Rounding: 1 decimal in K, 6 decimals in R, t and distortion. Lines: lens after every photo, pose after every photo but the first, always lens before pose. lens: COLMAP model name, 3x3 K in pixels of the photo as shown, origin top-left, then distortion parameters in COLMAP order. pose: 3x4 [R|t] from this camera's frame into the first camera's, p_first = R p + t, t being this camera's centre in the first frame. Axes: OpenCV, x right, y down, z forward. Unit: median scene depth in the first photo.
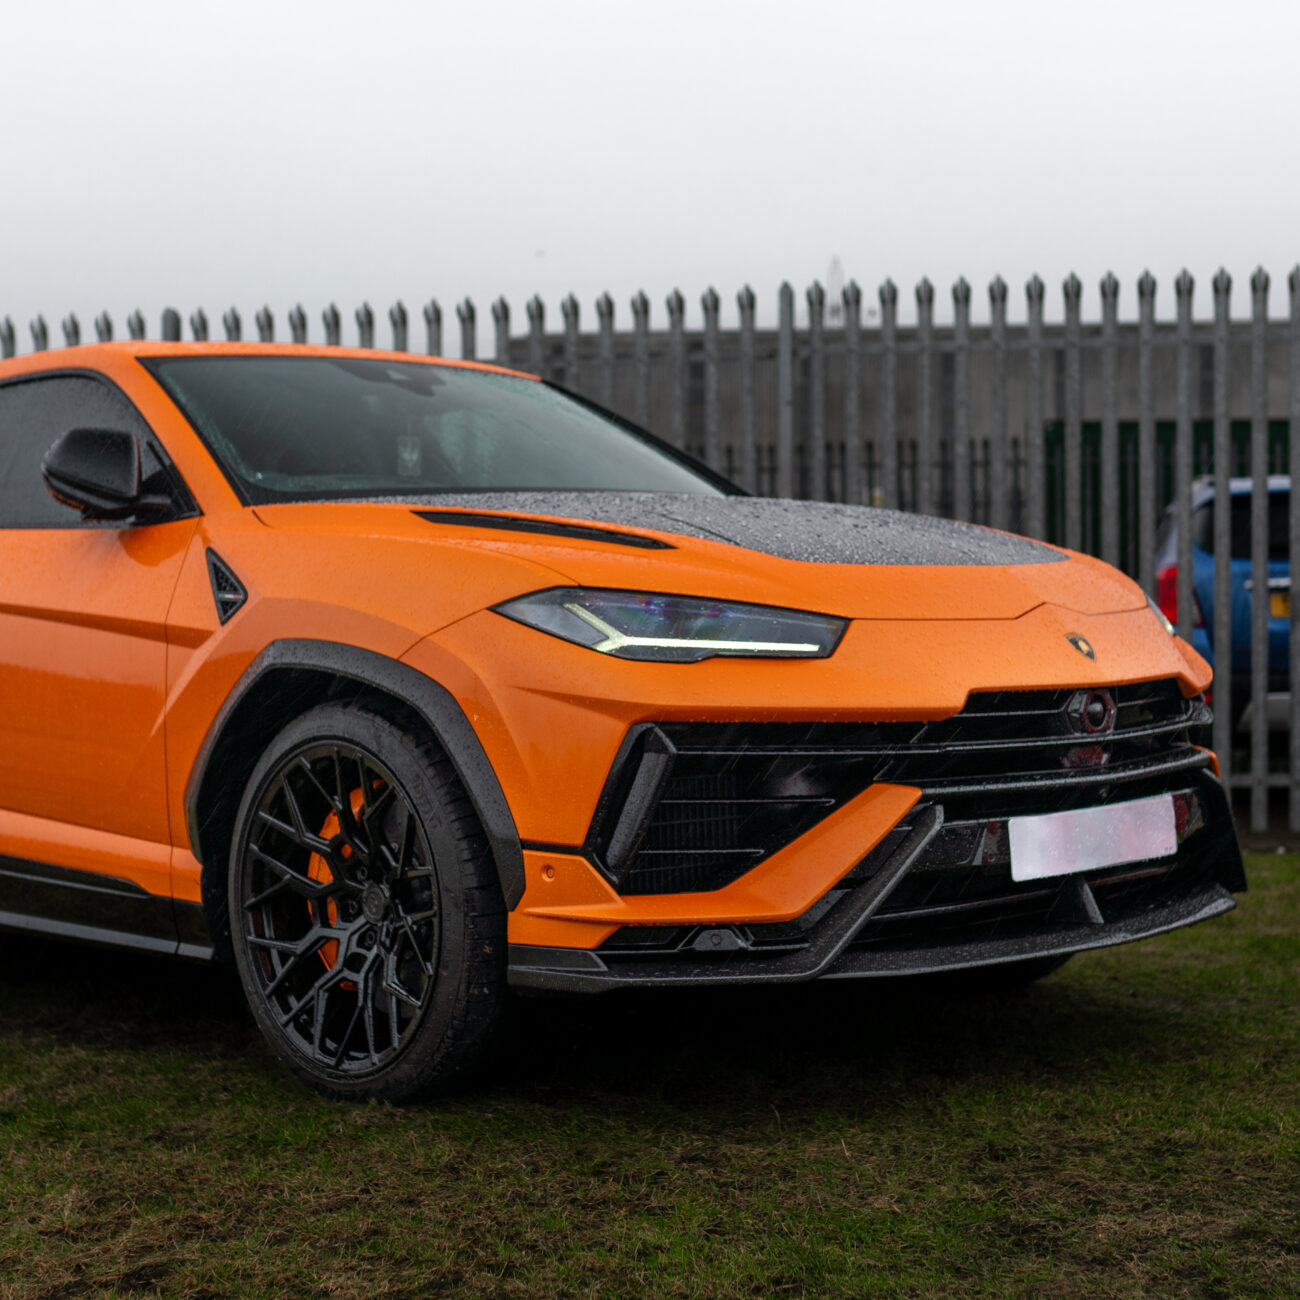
lens RADIAL K [[1914.8, 0, 639.2], [0, 1914.8, 693.8], [0, 0, 1]] dist [-0.034820, 0.000000]
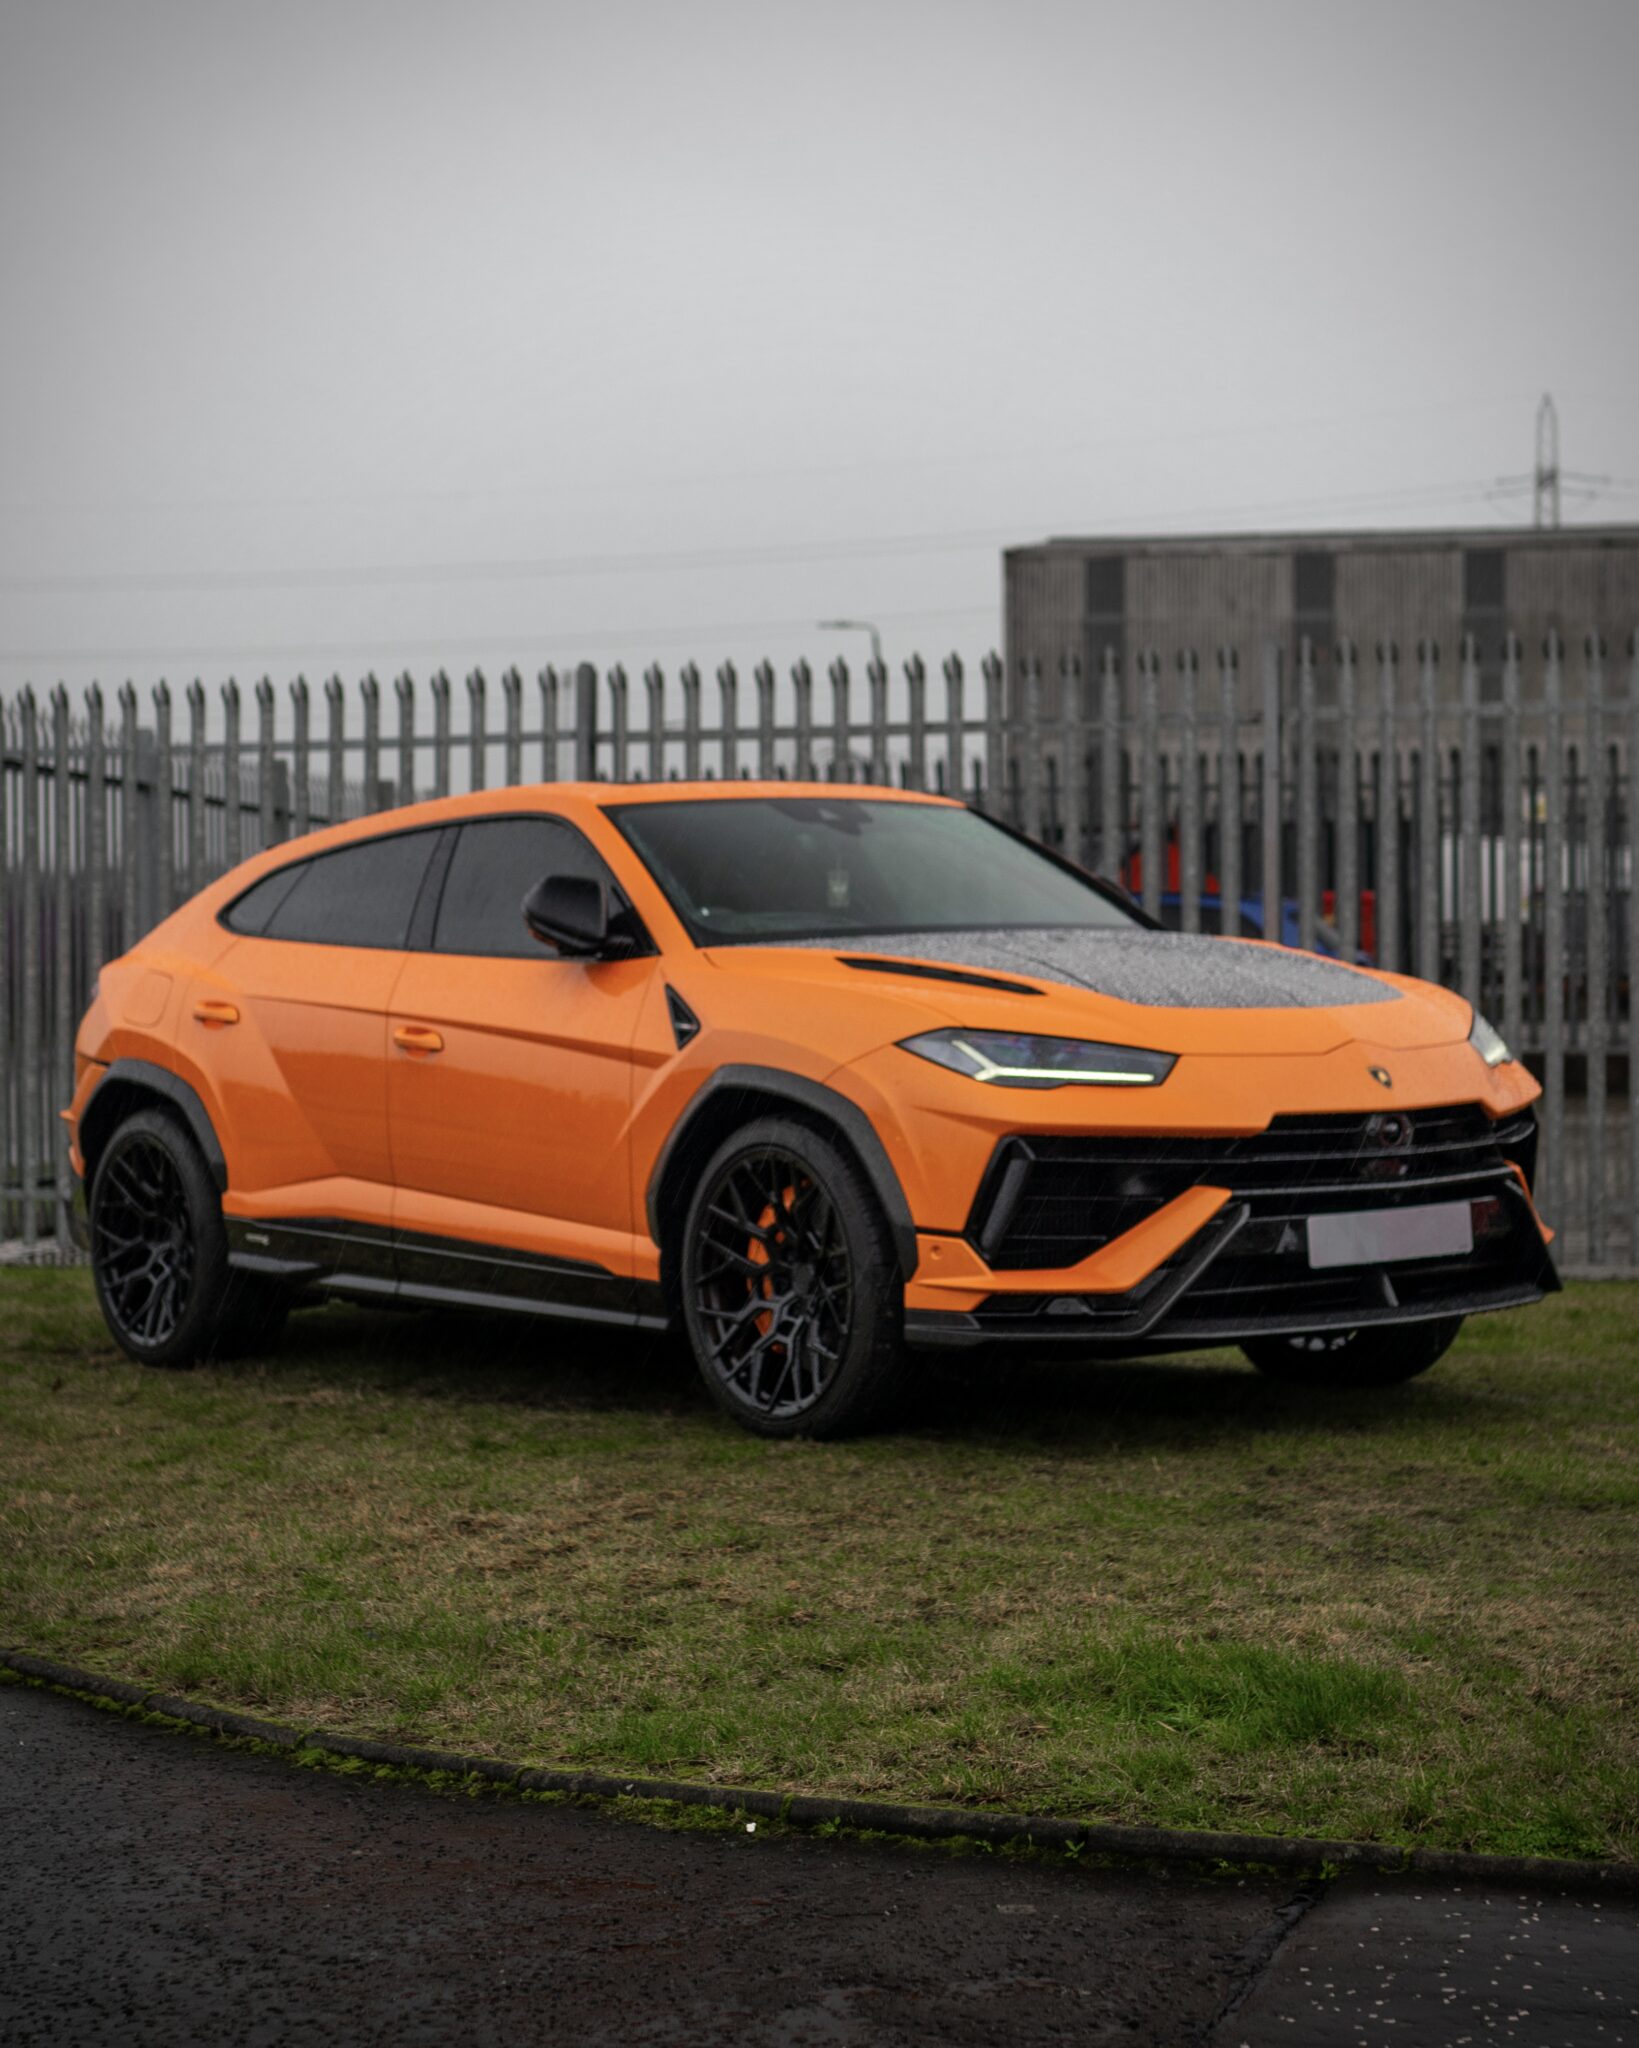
lens RADIAL K [[2393.3, 0, 820.0], [0, 2393.3, 1028.2], [0, 0, 1]] dist [-0.027898, 0.000000]
pose [[0.991082, 0.006226, -0.133109, 0.080486], [-0.009839, 0.999600, -0.026500, -0.012049], [0.132891, 0.027574, 0.990747, -0.551071]]
